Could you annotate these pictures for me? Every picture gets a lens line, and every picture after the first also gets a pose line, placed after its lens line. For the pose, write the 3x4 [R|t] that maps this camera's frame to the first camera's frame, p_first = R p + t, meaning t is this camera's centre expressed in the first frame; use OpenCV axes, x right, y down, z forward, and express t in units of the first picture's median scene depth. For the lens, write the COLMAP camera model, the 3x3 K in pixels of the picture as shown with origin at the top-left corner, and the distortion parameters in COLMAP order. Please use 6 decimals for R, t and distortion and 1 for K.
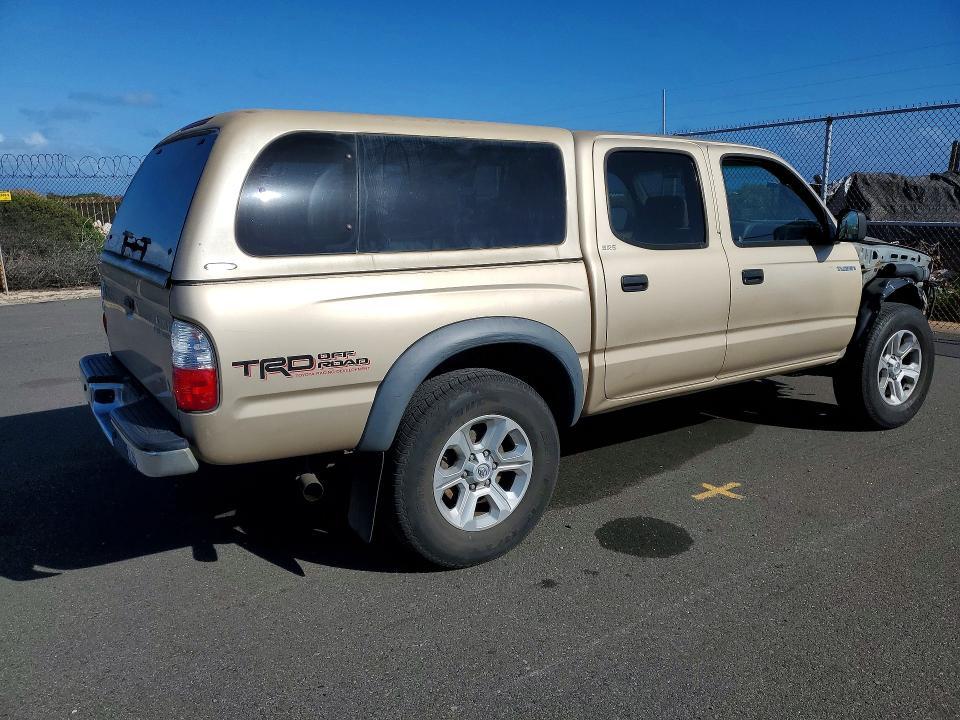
lens RADIAL K [[769.7, 0, 480.0], [0, 769.7, 360.0], [0, 0, 1]] dist [0.007096, 0.005084]
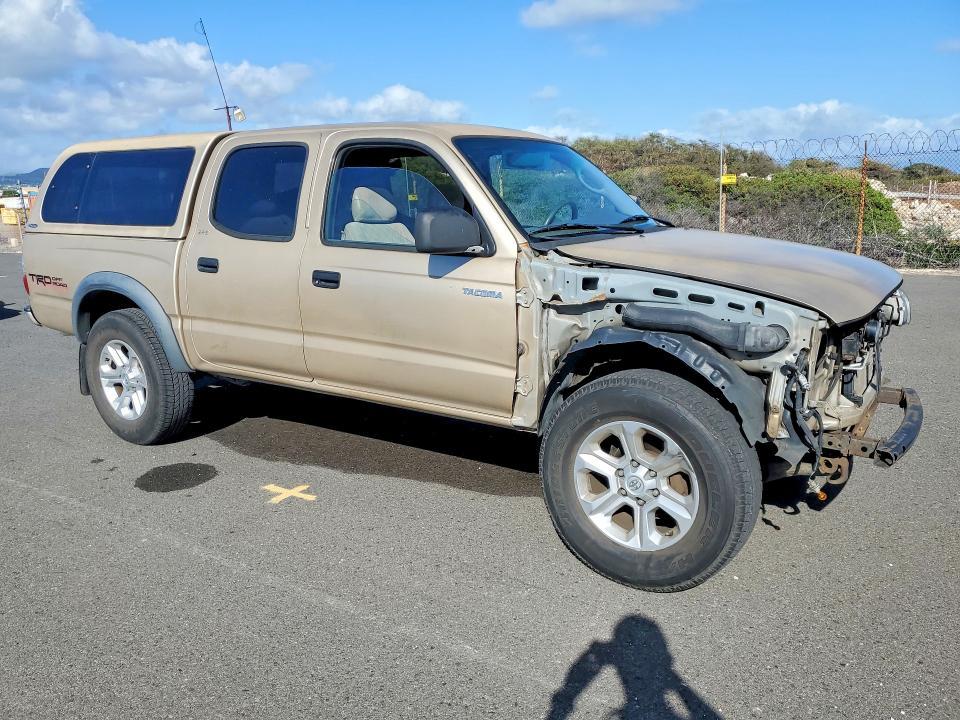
lens RADIAL K [[769.7, 0, 480.0], [0, 769.7, 360.0], [0, 0, 1]] dist [0.007096, 0.005084]
pose [[0.383458, 0.216574, -0.897806, 1.248869], [-0.174874, 0.971557, 0.159675, -0.191572], [0.906851, 0.095774, 0.410424, 0.811024]]
